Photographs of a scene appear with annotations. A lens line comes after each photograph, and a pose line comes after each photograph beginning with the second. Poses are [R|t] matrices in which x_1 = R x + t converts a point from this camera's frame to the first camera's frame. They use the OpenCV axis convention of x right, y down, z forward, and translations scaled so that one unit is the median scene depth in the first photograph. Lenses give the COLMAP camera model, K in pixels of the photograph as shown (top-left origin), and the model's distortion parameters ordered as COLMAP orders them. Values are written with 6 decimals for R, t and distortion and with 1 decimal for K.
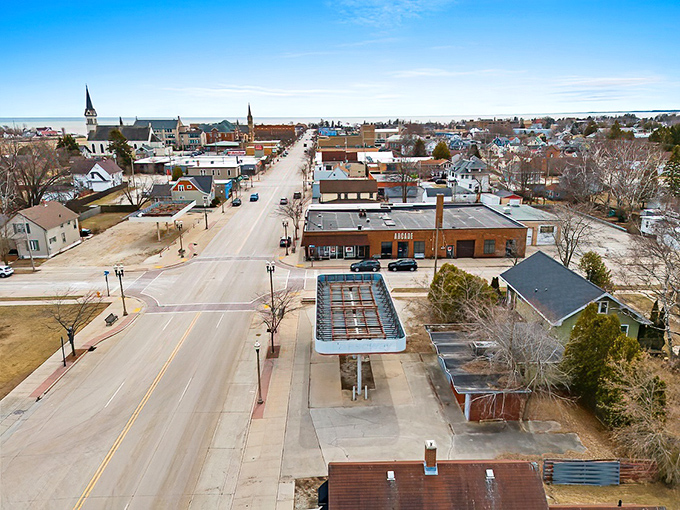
lens RADIAL K [[500.8, 0, 340.0], [0, 500.8, 255.0], [0, 0, 1]] dist [0.058936, -0.000160]
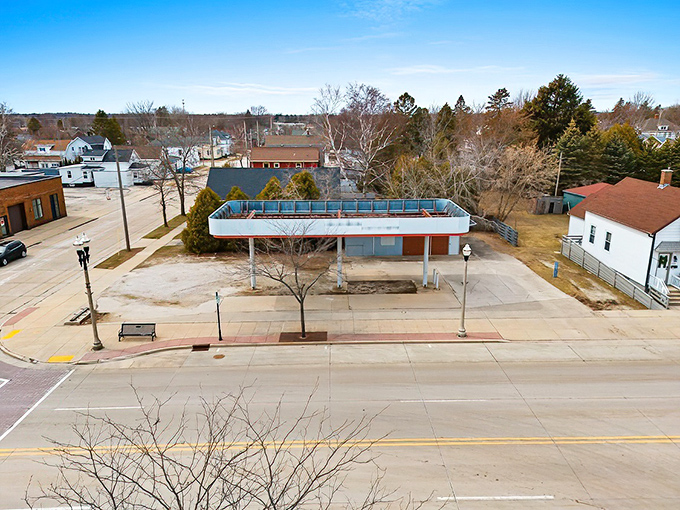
lens RADIAL K [[500.8, 0, 340.0], [0, 500.8, 255.0], [0, 0, 1]] dist [0.058936, -0.000160]
pose [[0.015050, -0.259062, 0.965743, -0.769925], [0.277553, 0.928978, 0.244874, -0.028121], [-0.960592, 0.264360, 0.085885, 1.023216]]
